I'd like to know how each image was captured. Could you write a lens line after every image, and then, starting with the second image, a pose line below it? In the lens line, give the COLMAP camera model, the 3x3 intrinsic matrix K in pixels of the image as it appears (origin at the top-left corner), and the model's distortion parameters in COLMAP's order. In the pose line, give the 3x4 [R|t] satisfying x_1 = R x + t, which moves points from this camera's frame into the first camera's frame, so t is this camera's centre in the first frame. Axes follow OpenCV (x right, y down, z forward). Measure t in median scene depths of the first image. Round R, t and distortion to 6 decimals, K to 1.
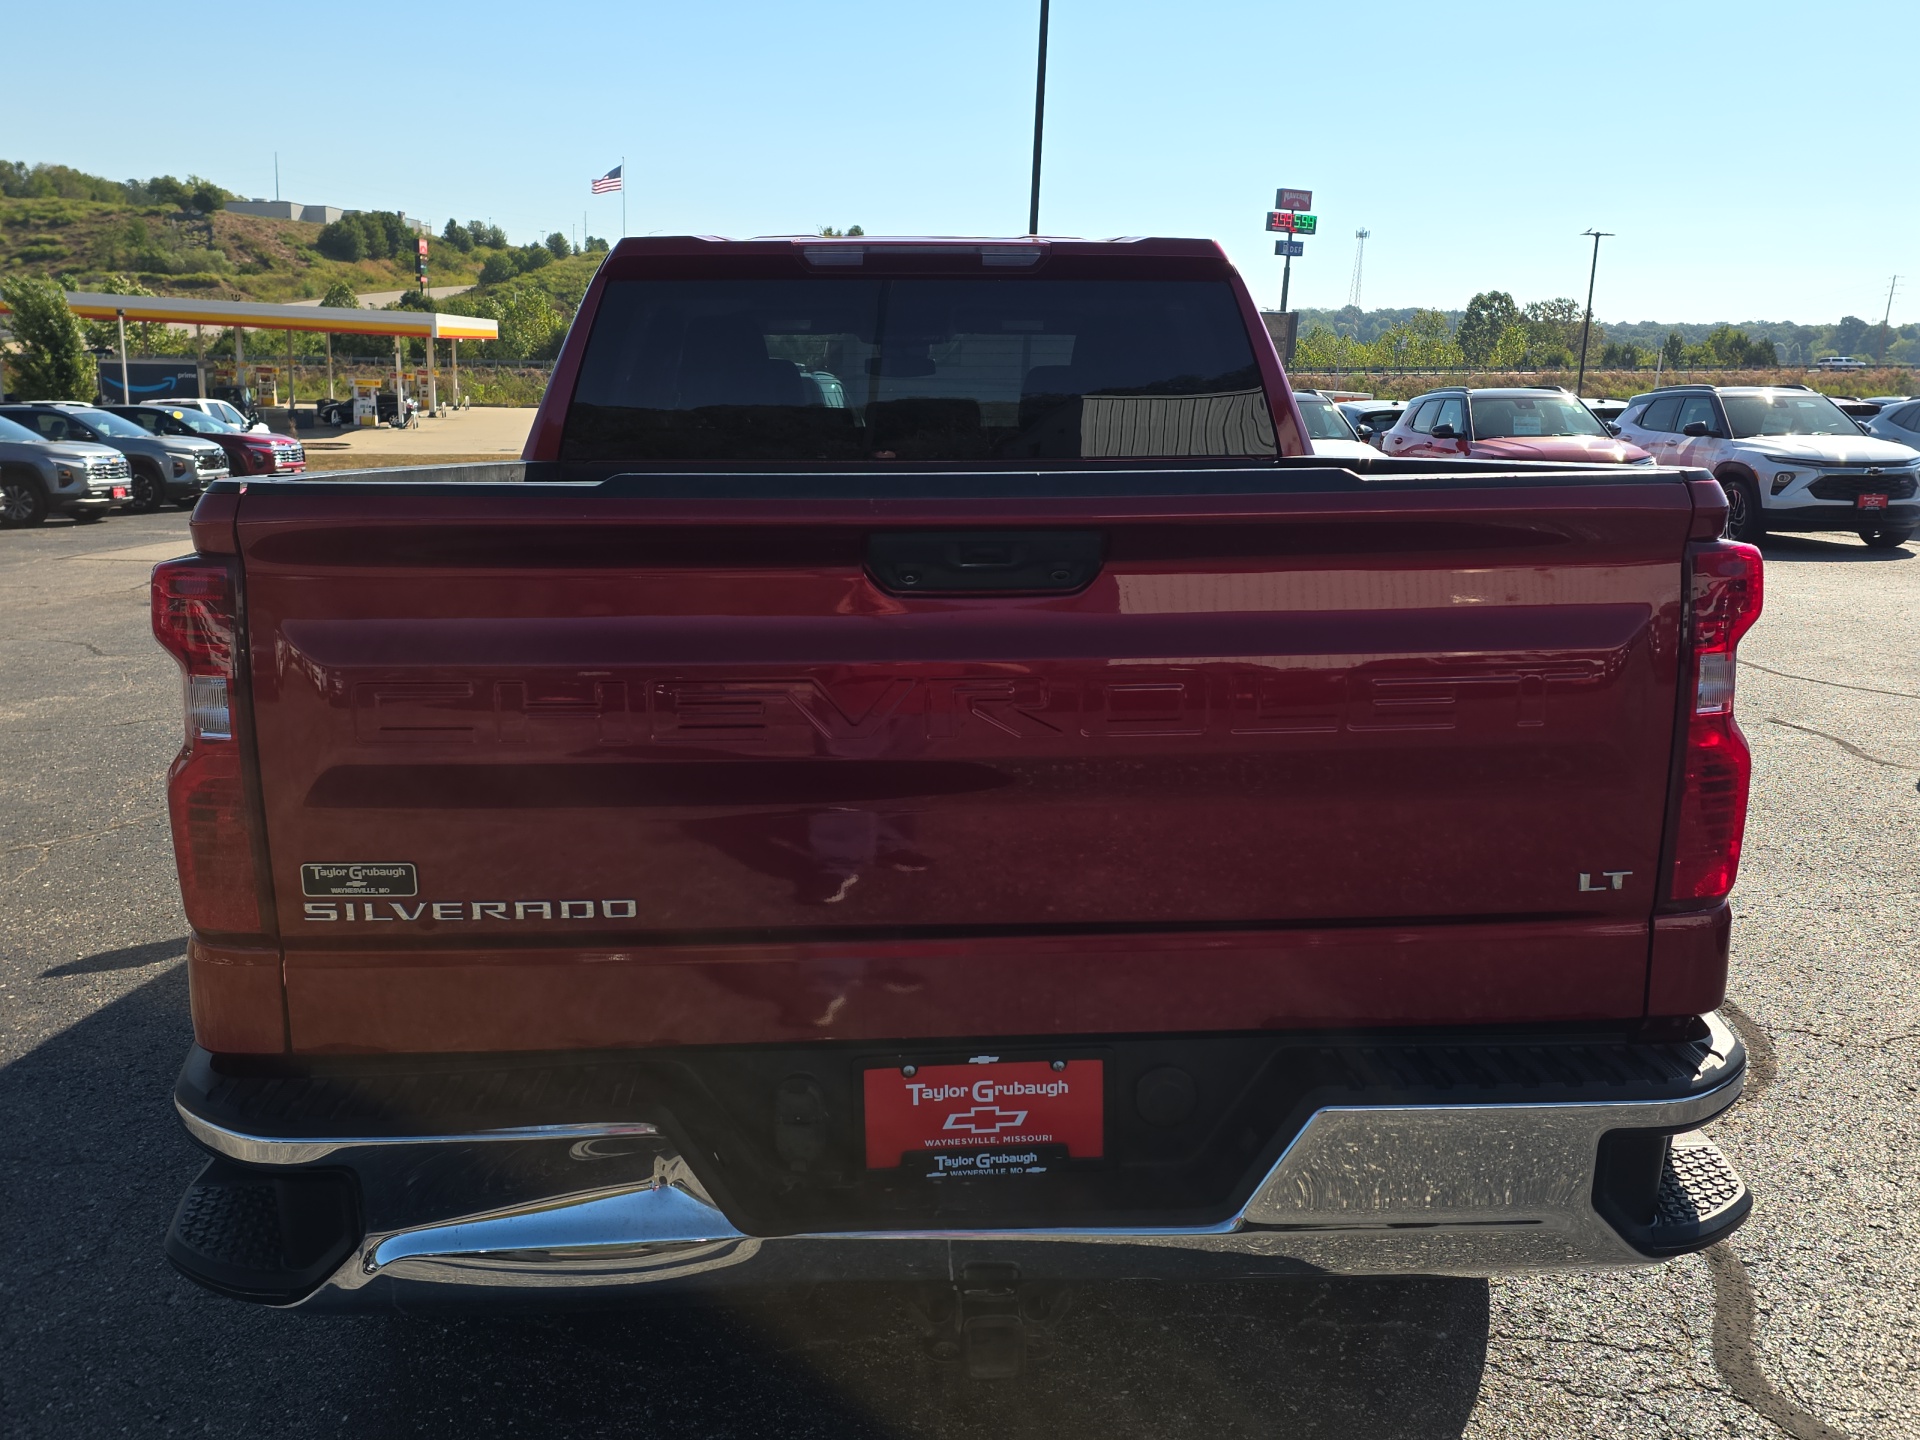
lens RADIAL K [[1592.7, 0, 965.2], [0, 1592.7, 700.6], [0, 0, 1]] dist [0.078366, -0.070480]
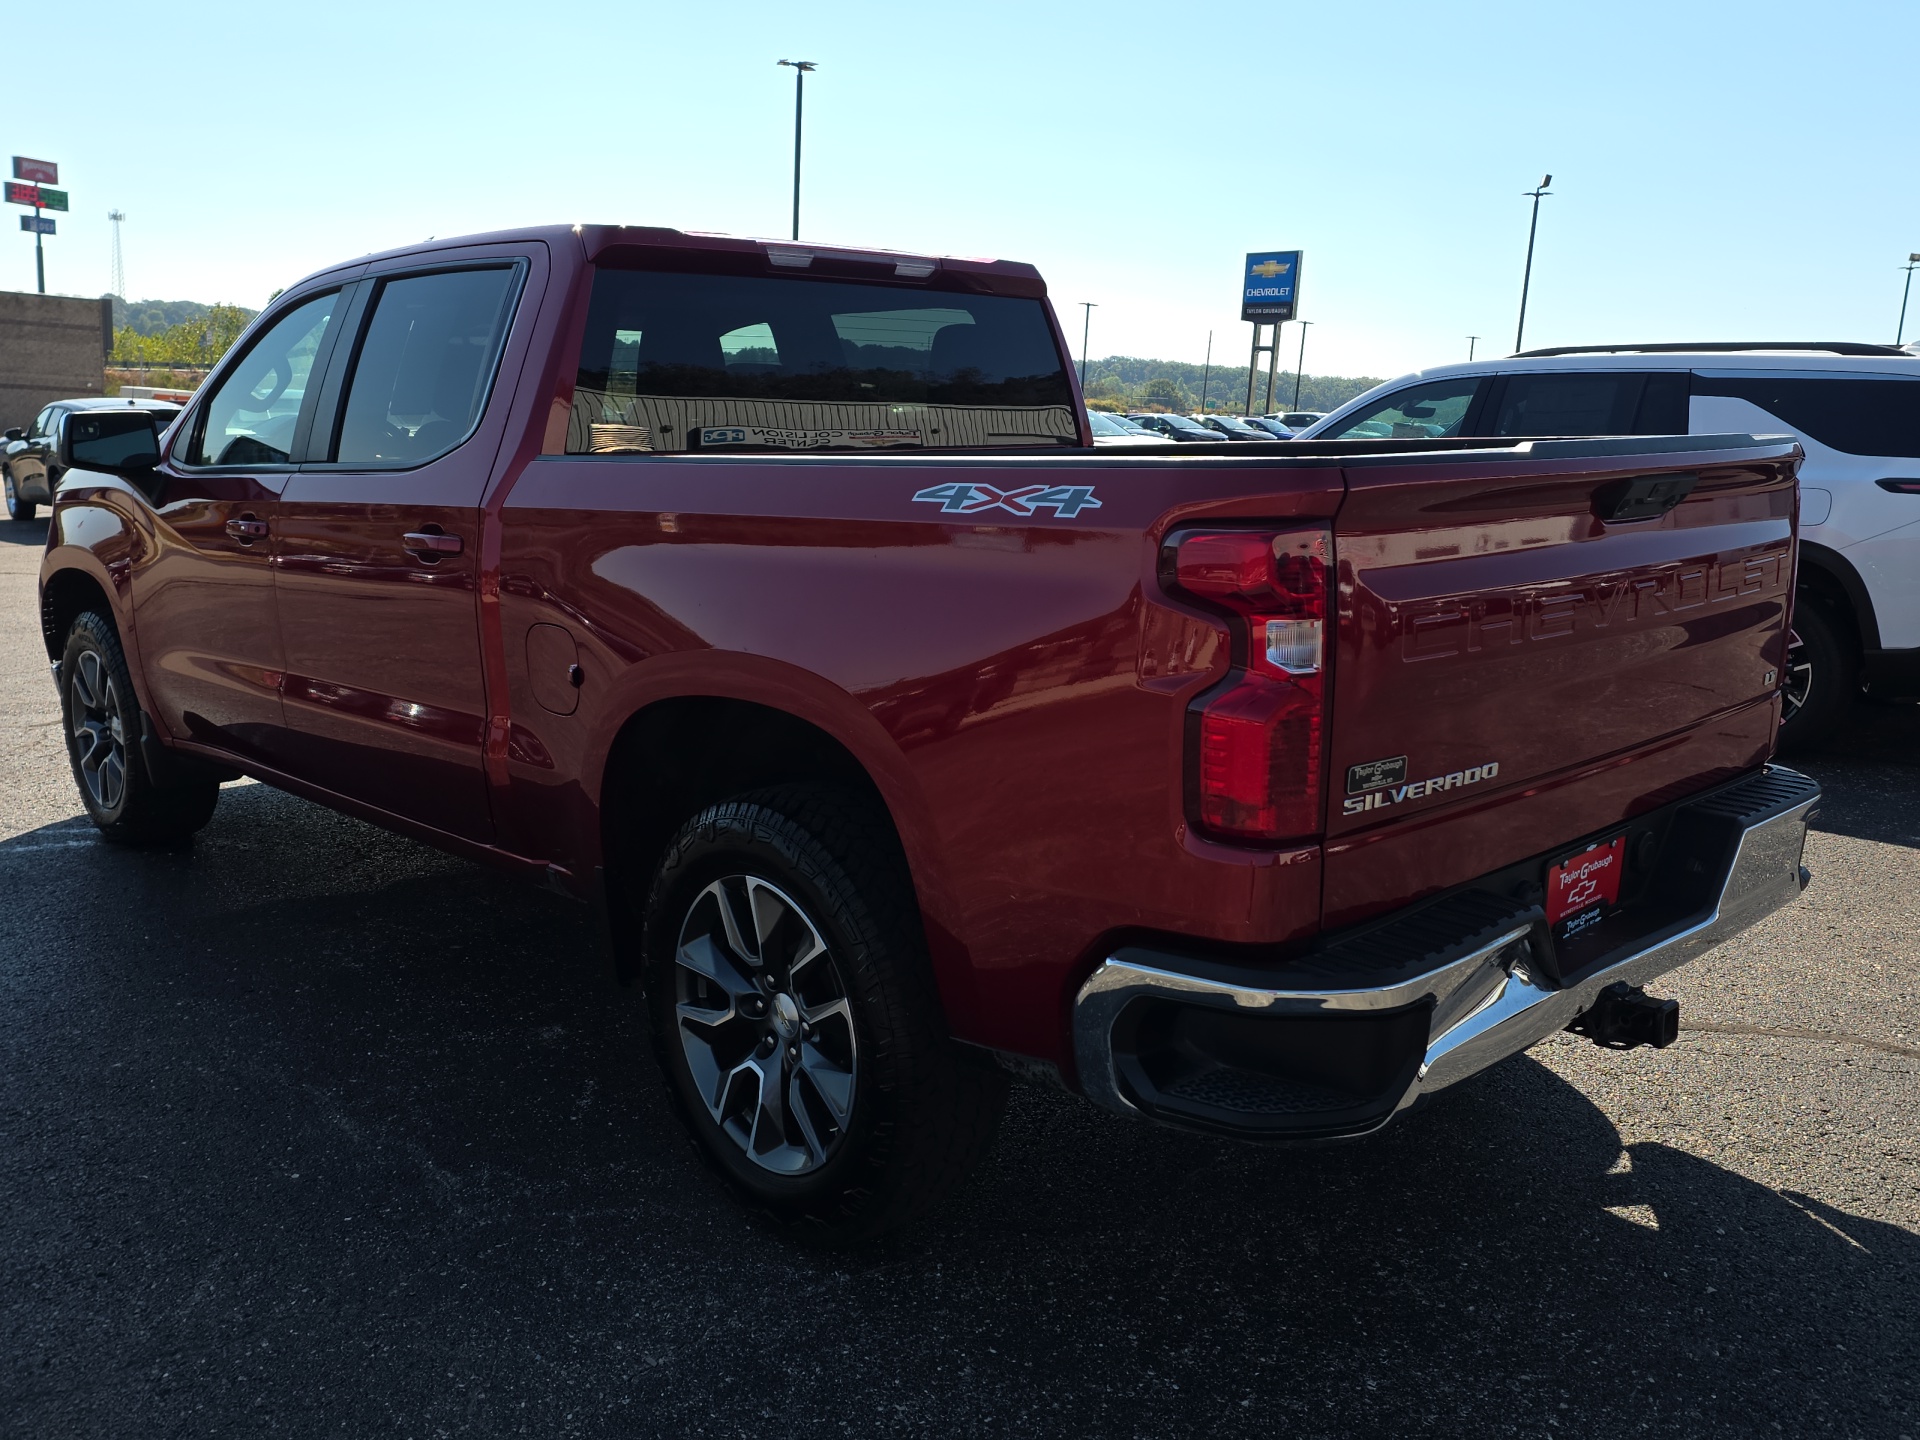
lens RADIAL K [[1592.7, 0, 965.2], [0, 1592.7, 700.6], [0, 0, 1]] dist [0.078366, -0.070480]
pose [[0.761001, -0.111333, 0.639126, -0.468634], [0.112452, 0.992889, 0.039061, -0.010008], [-0.638930, 0.042146, 0.768110, 0.082398]]
